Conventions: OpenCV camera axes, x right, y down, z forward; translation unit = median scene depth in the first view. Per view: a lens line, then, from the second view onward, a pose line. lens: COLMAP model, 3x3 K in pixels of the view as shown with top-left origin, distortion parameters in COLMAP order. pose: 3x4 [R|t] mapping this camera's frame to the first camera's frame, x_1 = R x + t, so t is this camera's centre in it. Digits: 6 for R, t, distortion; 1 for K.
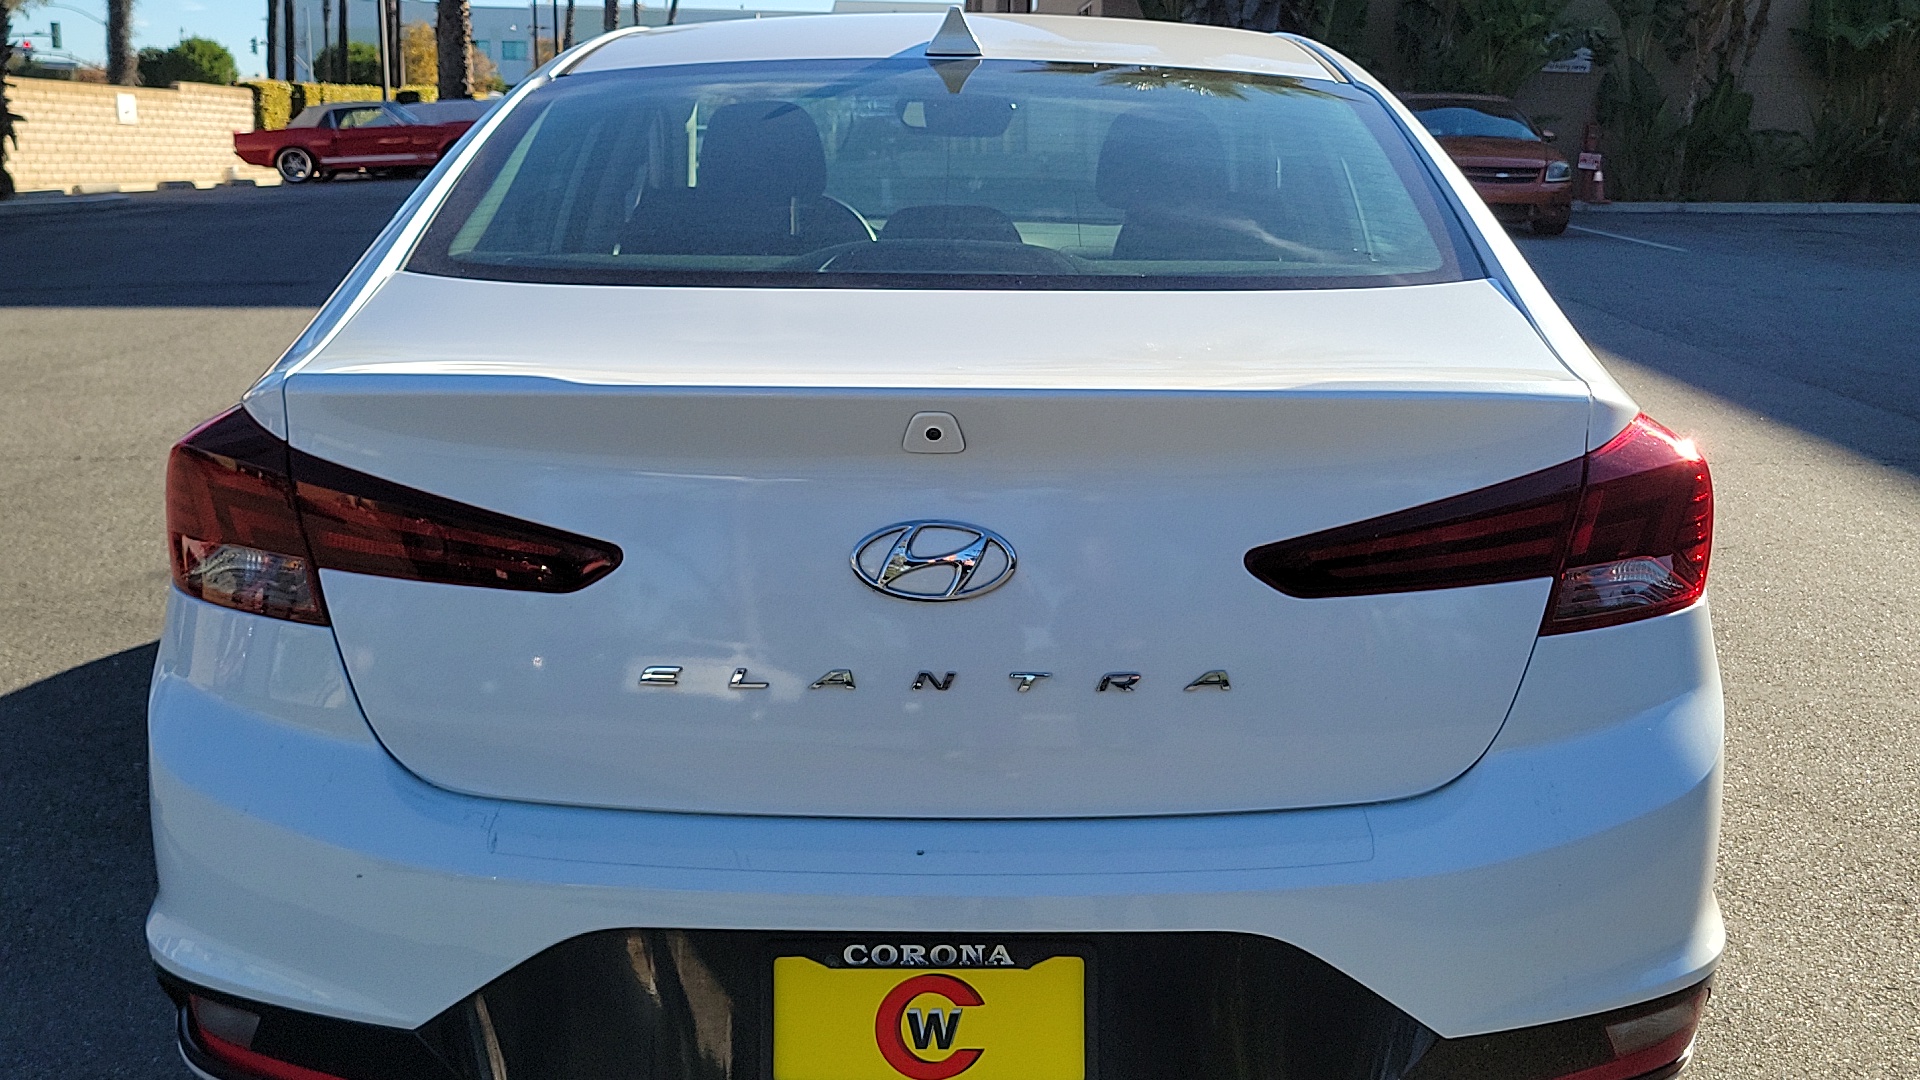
lens RADIAL K [[1965.4, 0, 966.2], [0, 1965.4, 534.5], [0, 0, 1]] dist [0.028119, 0.000000]
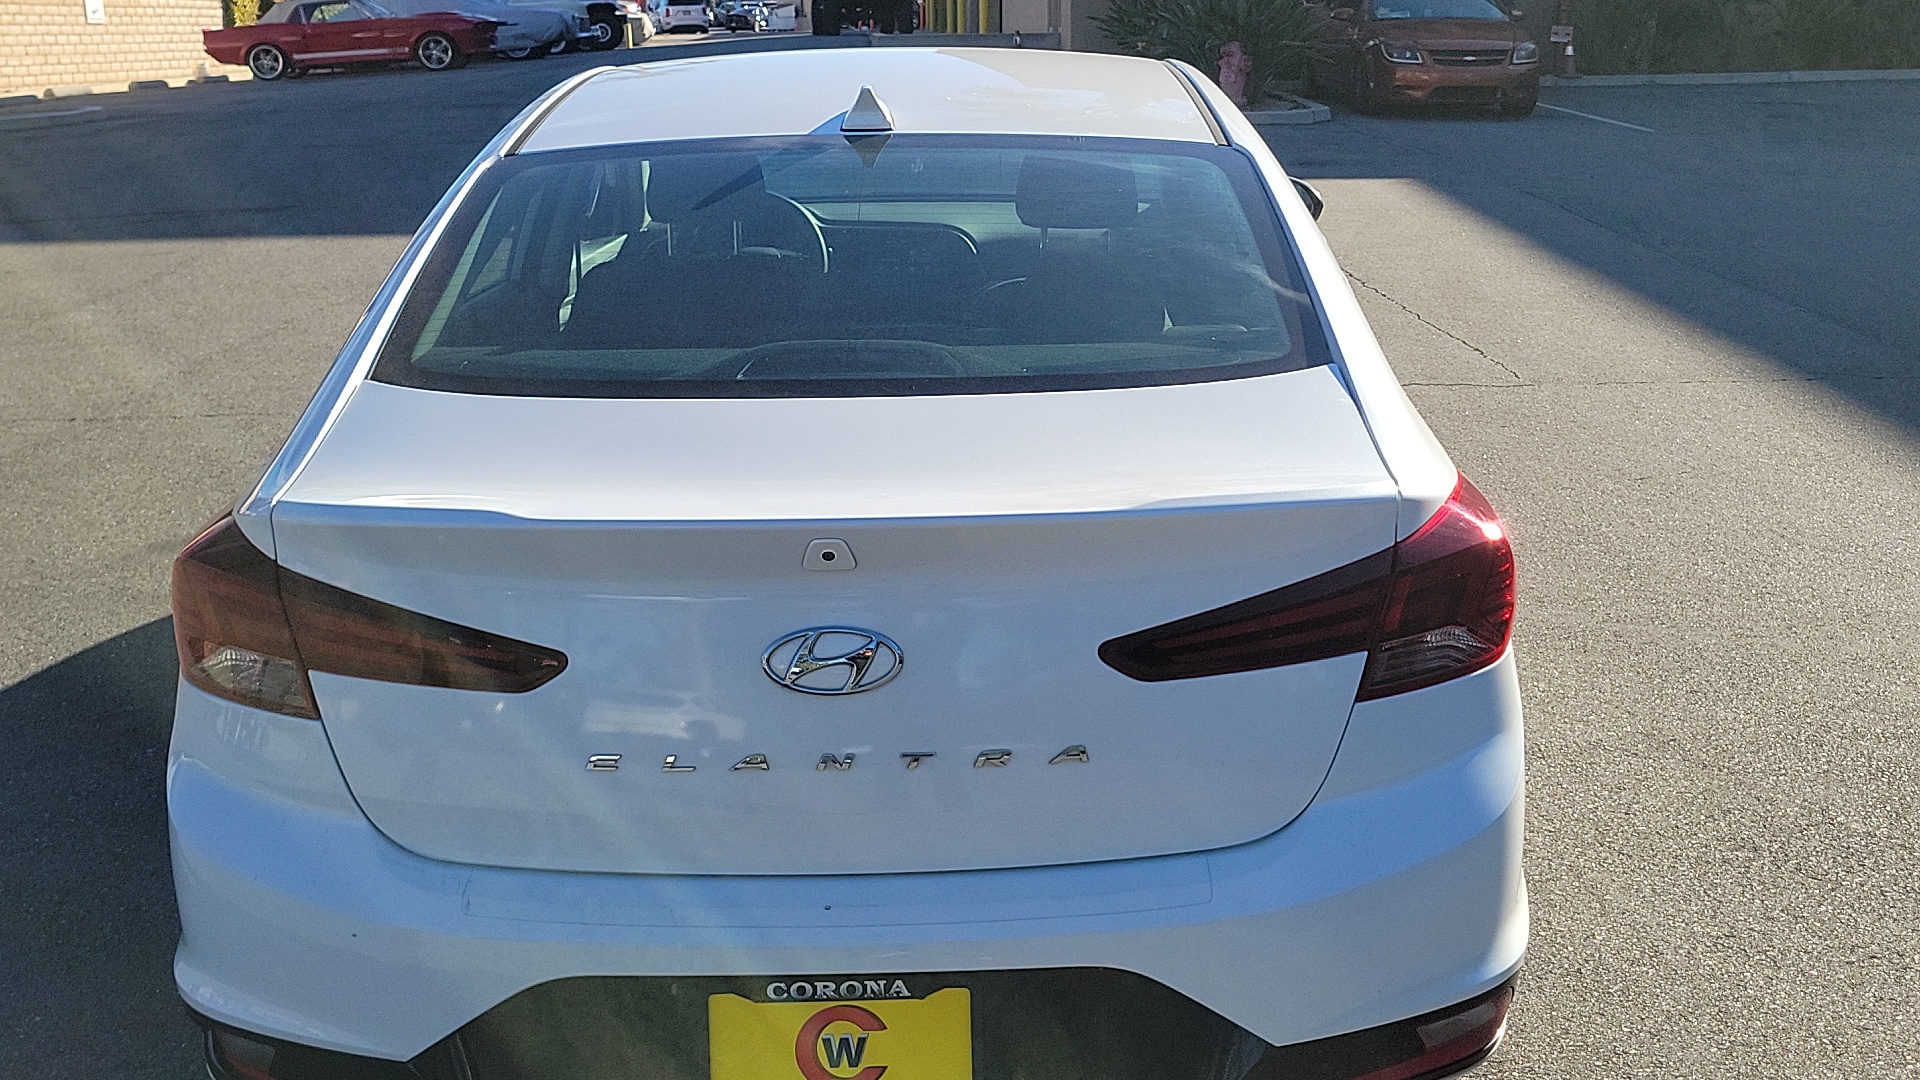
lens RADIAL K [[1965.4, 0, 967.2], [0, 1965.4, 526.7], [0, 0, 1]] dist [0.028119, 0.000000]
pose [[0.999686, -0.024851, 0.003201, 0.059103], [0.024594, 0.997631, 0.064252, -0.133561], [-0.004790, -0.064153, 0.997929, -0.158585]]
